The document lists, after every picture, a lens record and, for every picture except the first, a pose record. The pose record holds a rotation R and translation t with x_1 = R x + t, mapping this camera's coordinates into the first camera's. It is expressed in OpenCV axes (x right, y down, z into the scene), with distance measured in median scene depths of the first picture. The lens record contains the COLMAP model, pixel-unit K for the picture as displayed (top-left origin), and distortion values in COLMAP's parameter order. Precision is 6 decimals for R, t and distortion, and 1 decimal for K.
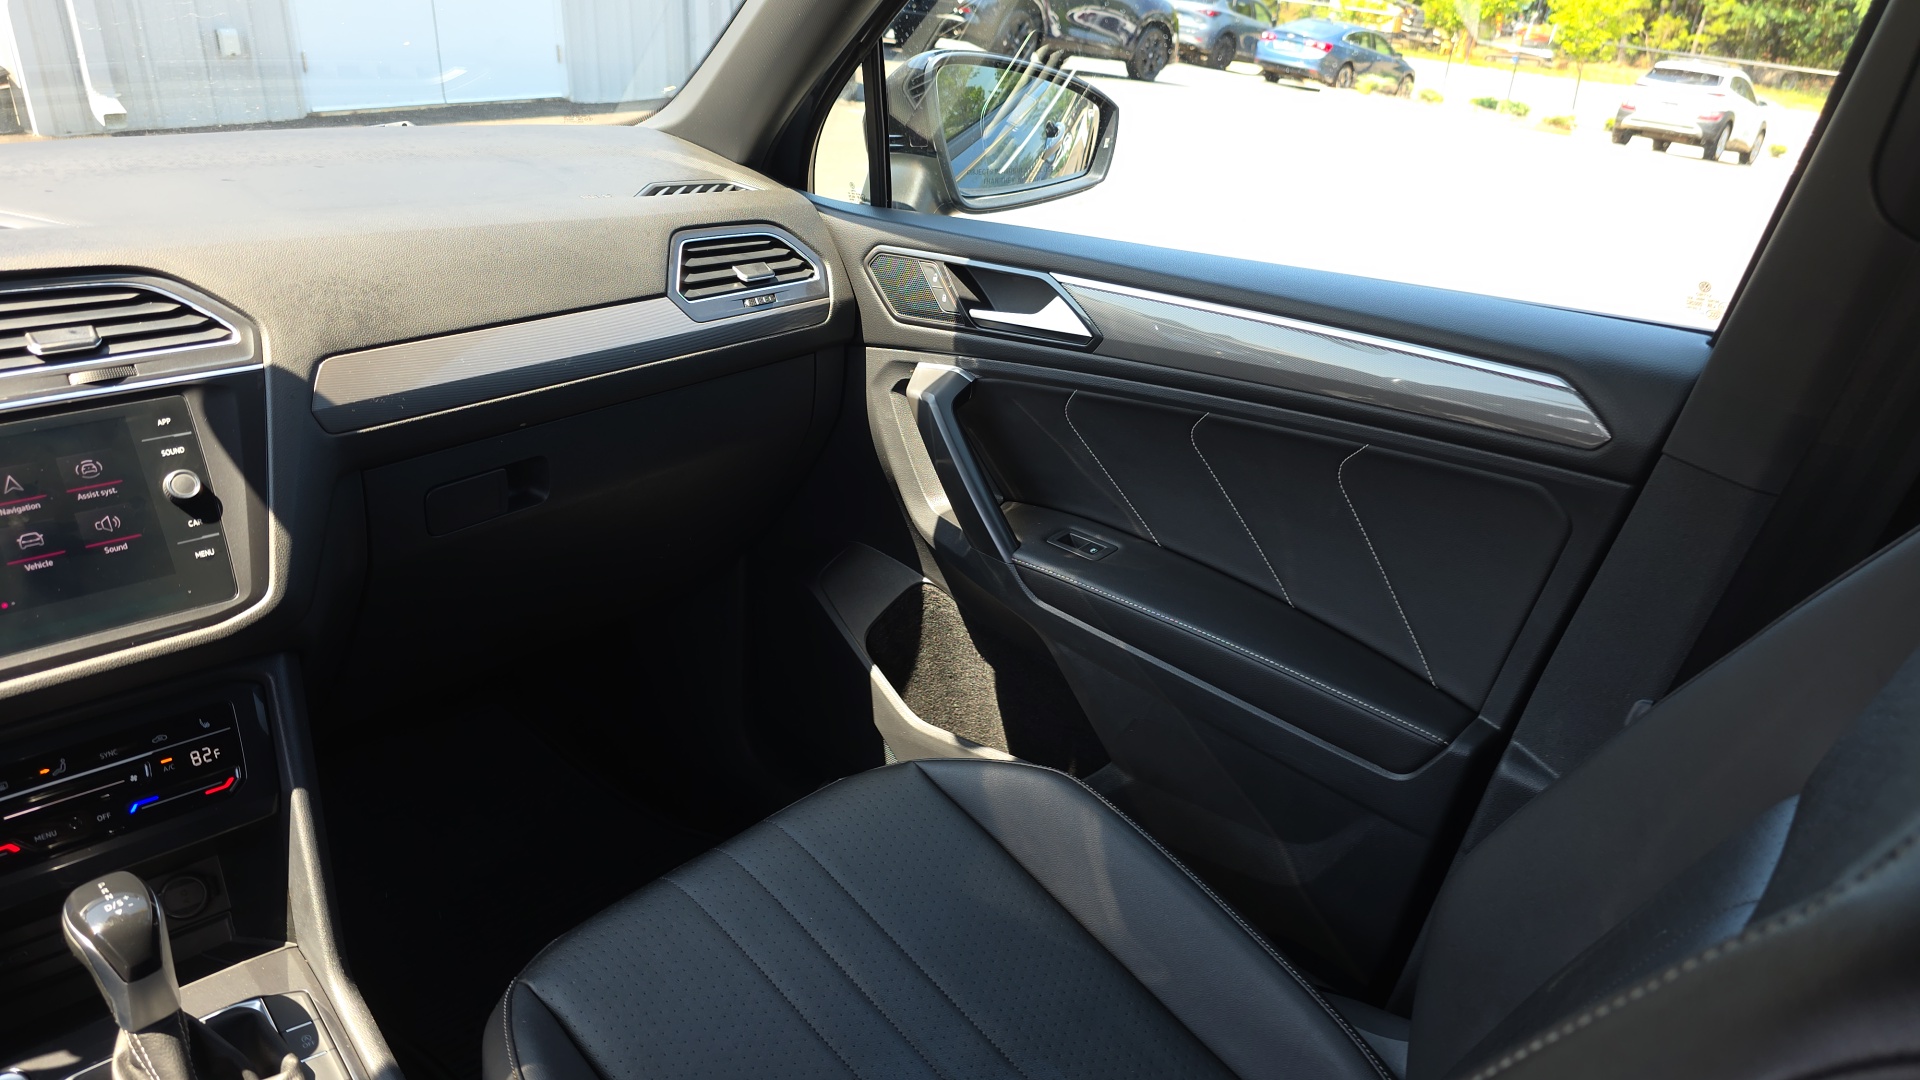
lens RADIAL K [[1296.8, 0, 970.3], [0, 1296.8, 546.7], [0, 0, 1]] dist [0.057440, -0.060335]
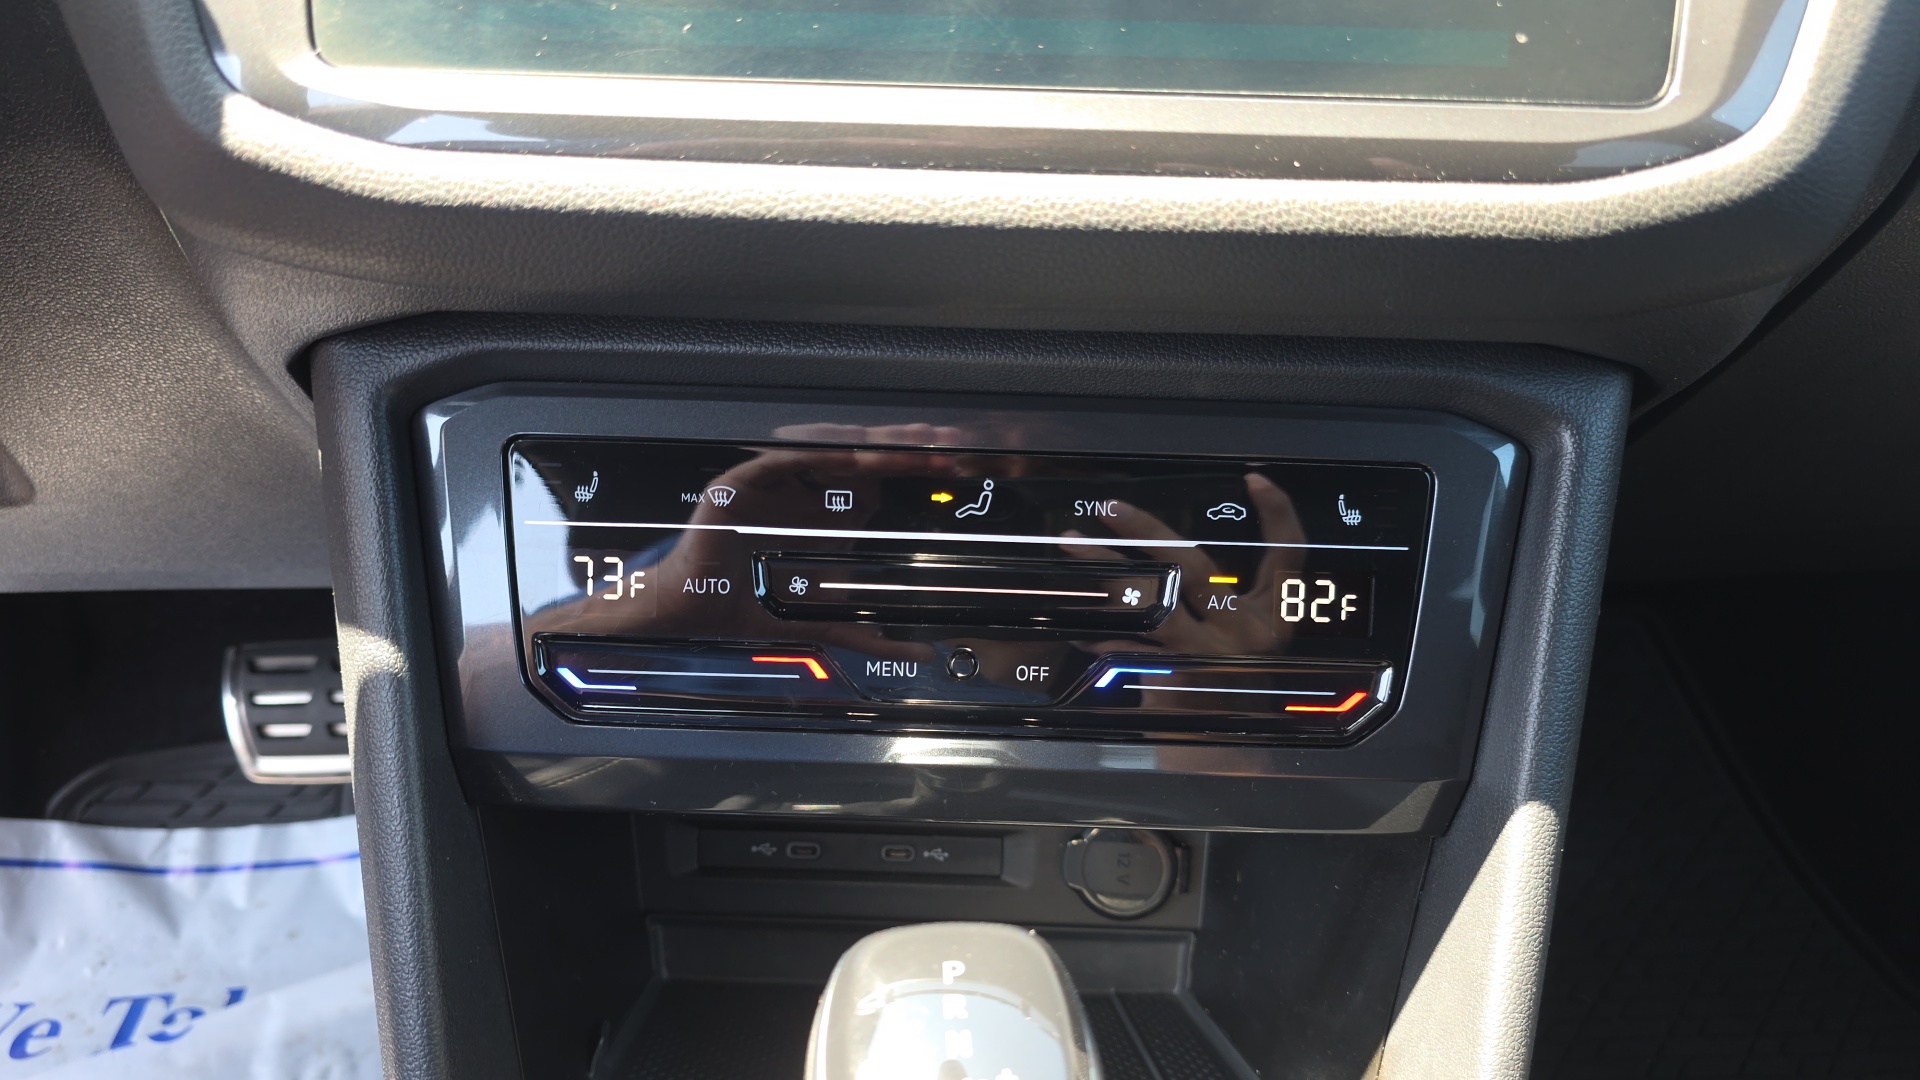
lens RADIAL K [[1321.3, 0, 960.0], [0, 1321.3, 540.0], [0, 0, 1]] dist [0.044451, -0.056349]
pose [[0.737246, 0.341938, -0.582707, -0.340775], [-0.282102, 0.939486, 0.194382, 0.077392], [0.613912, 0.021076, 0.789093, 0.503197]]
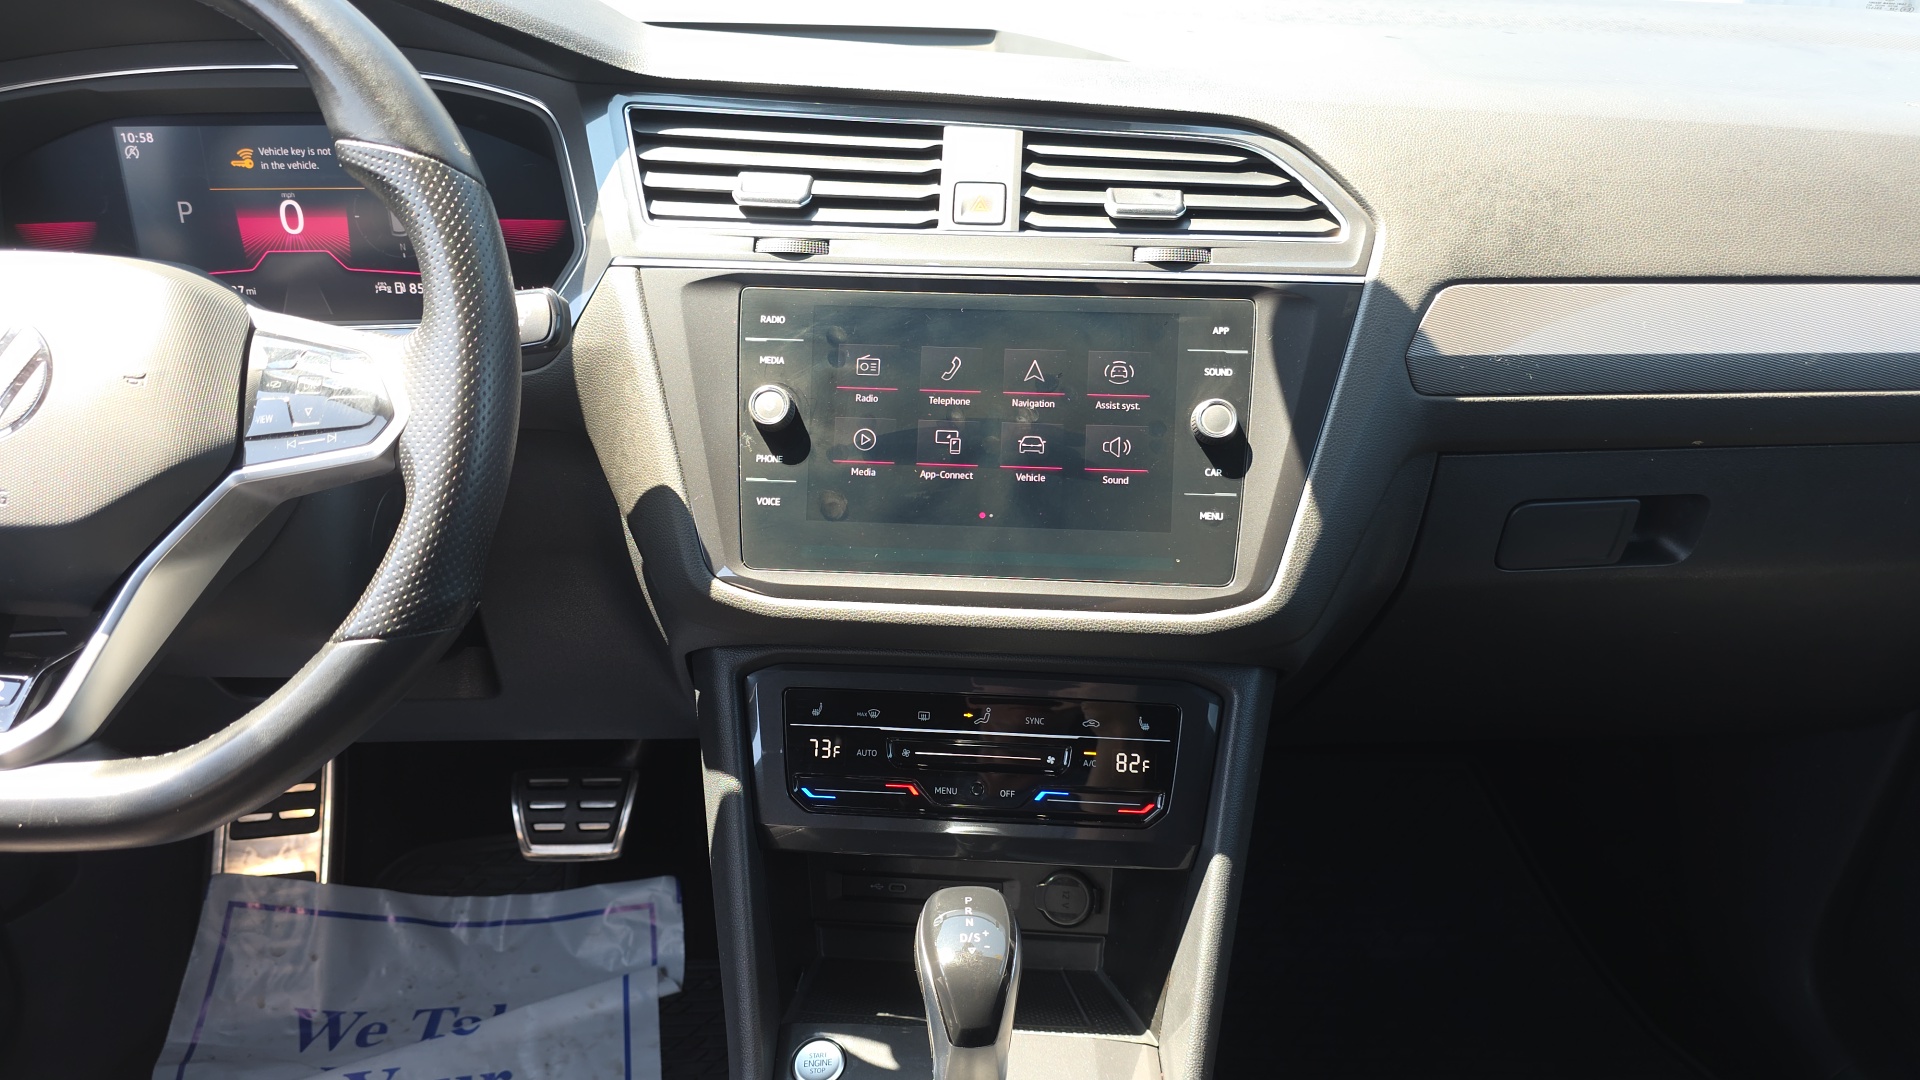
lens RADIAL K [[1319.8, 0, 946.3], [0, 1319.8, 539.5], [0, 0, 1]] dist [0.072358, -0.110628]
pose [[0.706049, 0.290566, -0.645806, -0.146837], [-0.282220, 0.951851, 0.119718, -0.020707], [0.649497, 0.097732, 0.754057, 0.247457]]
